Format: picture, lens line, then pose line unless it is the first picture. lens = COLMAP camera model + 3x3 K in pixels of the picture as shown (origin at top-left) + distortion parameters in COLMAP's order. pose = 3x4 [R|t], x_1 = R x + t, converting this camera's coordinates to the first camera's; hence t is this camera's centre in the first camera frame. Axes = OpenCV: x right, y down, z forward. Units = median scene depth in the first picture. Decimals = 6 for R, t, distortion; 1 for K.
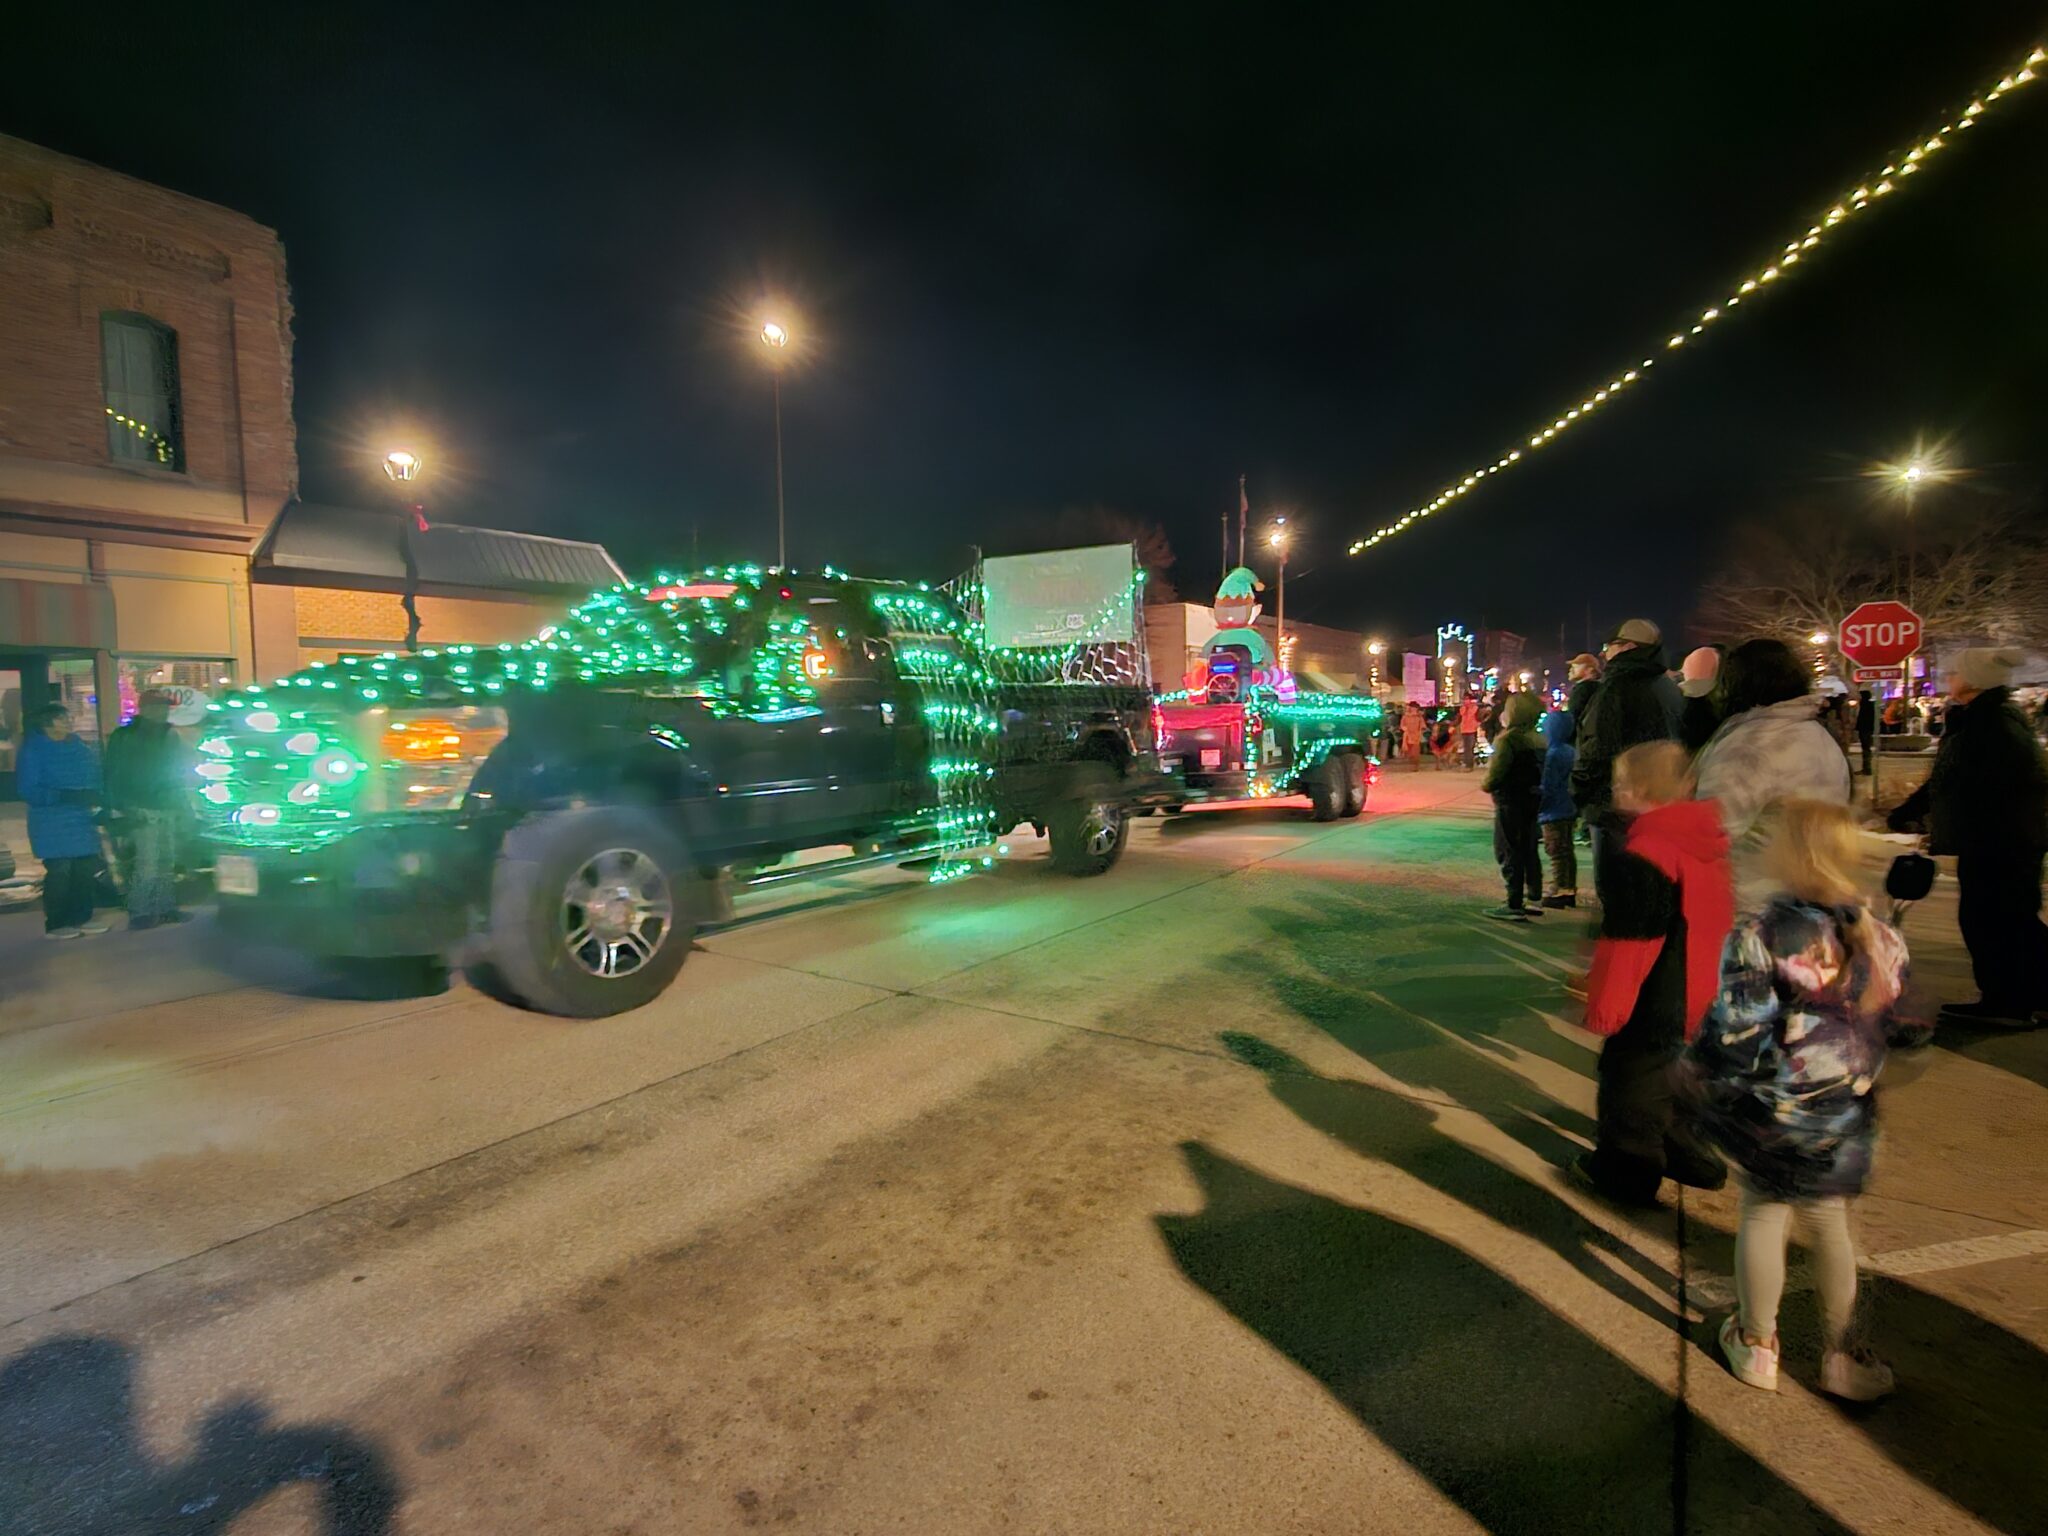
lens RADIAL K [[1036.0, 0, 1024.0], [0, 1036.0, 768.0], [0, 0, 1]] dist [-0.003239, -0.000017]
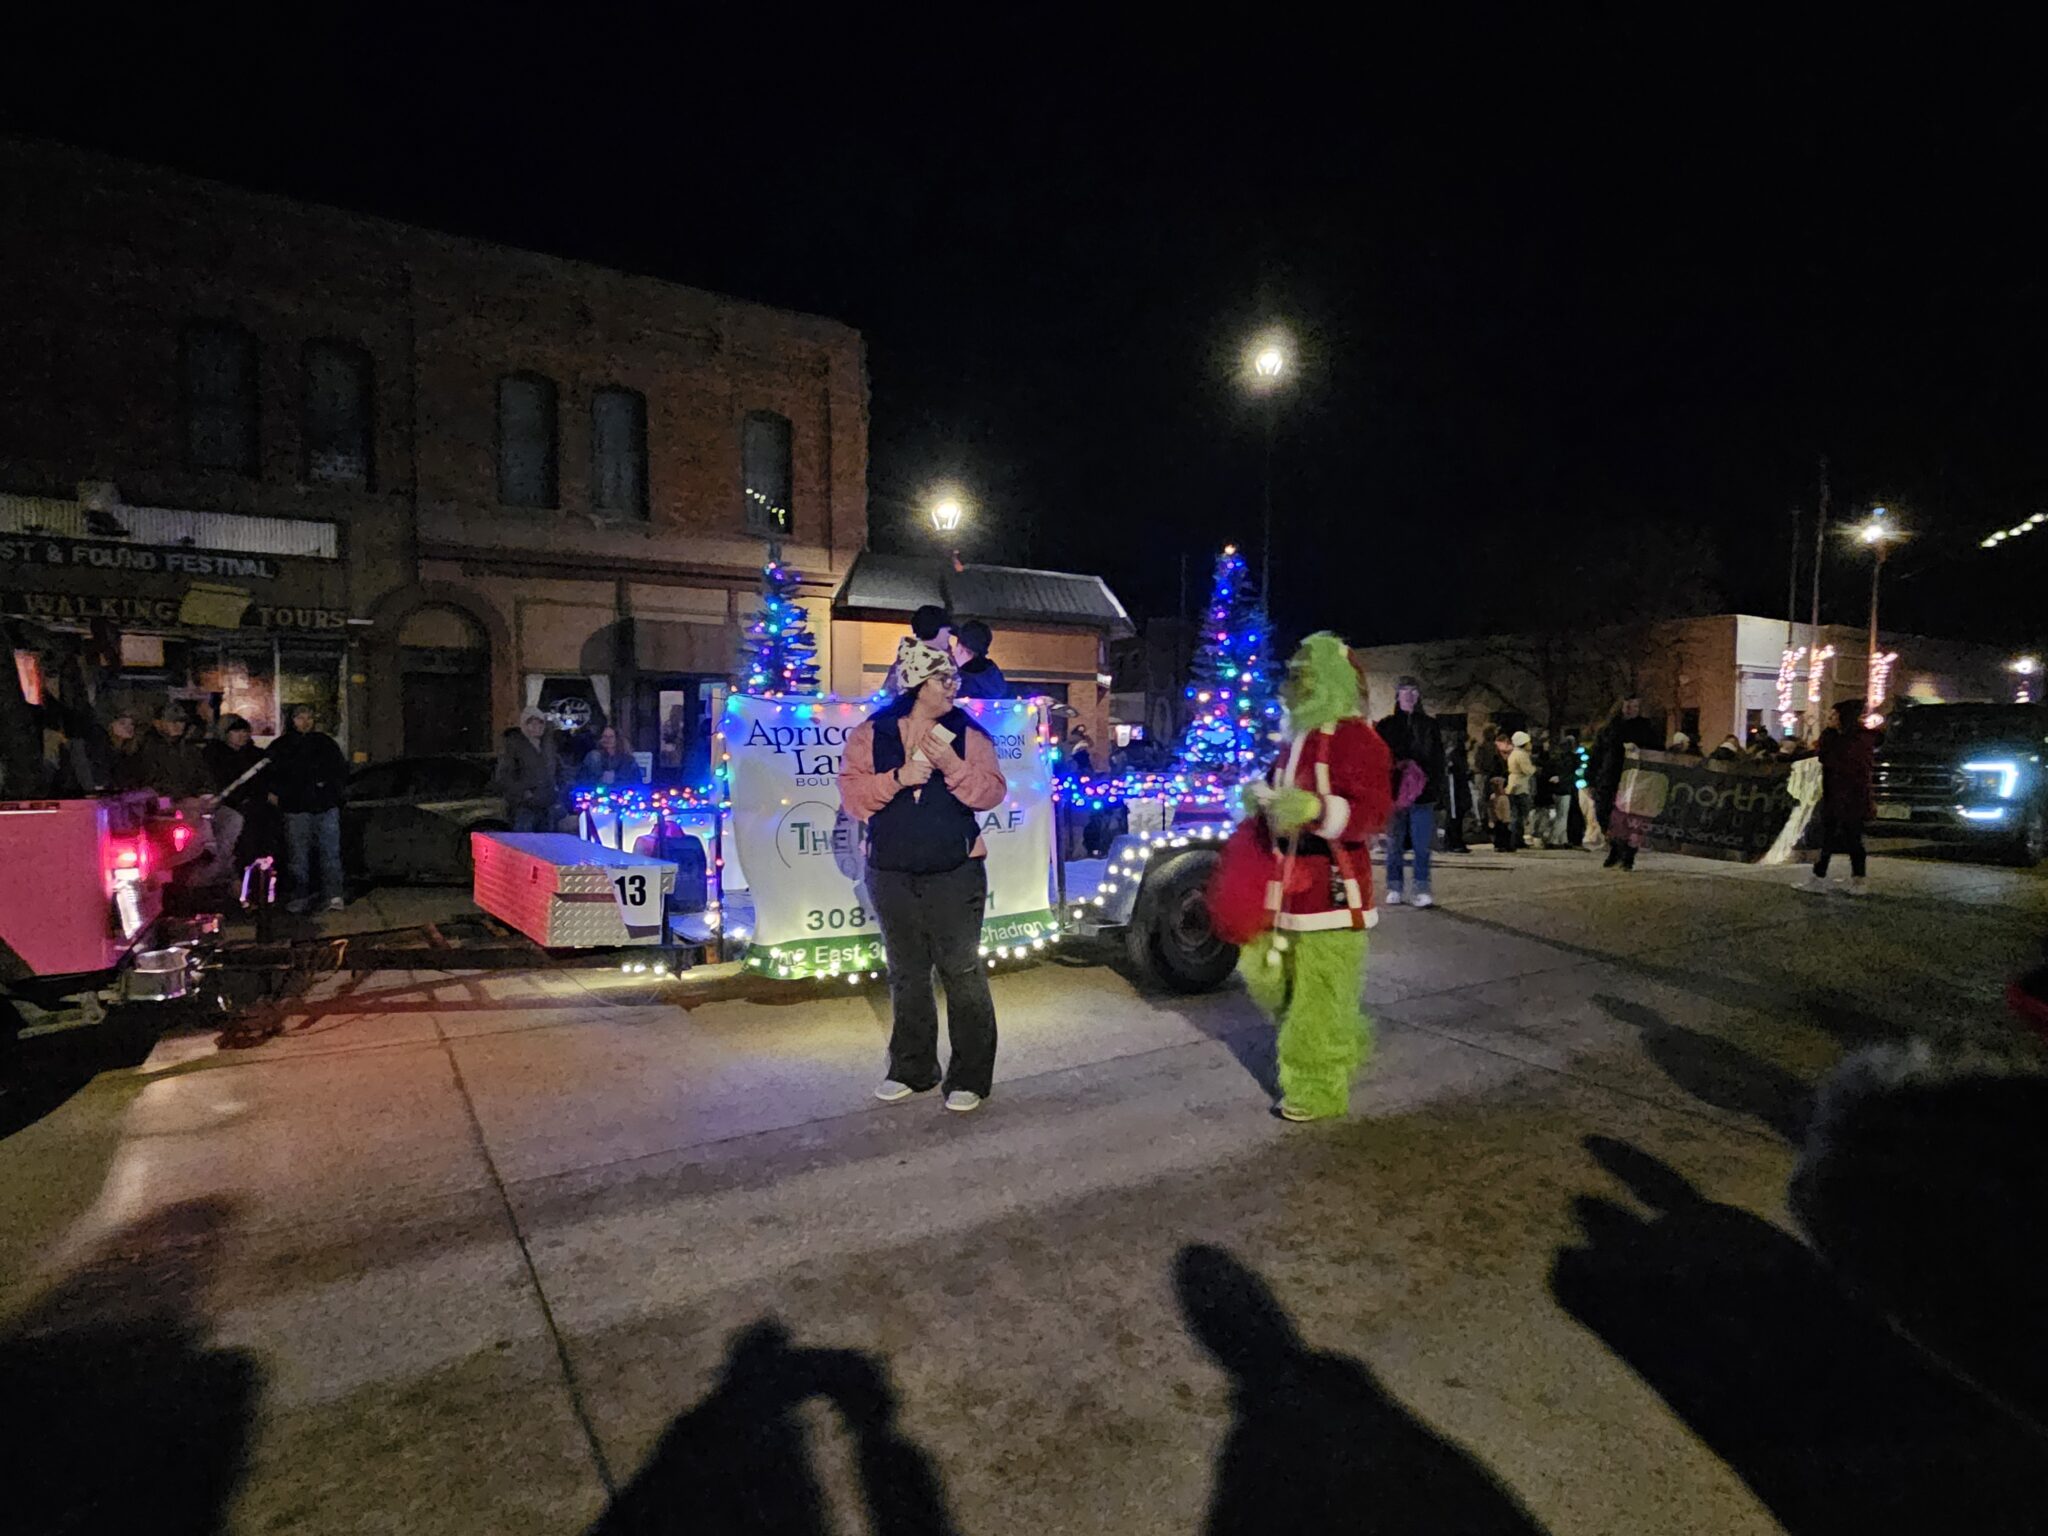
lens RADIAL K [[1072.6, 0, 1024.0], [0, 1072.6, 768.0], [0, 0, 1]] dist [0.003528, 0.000837]
pose [[0.900124, 0.033070, -0.434377, 0.047221], [-0.043039, 0.998987, -0.013131, 0.008500], [0.433502, 0.030514, 0.900636, -0.124258]]
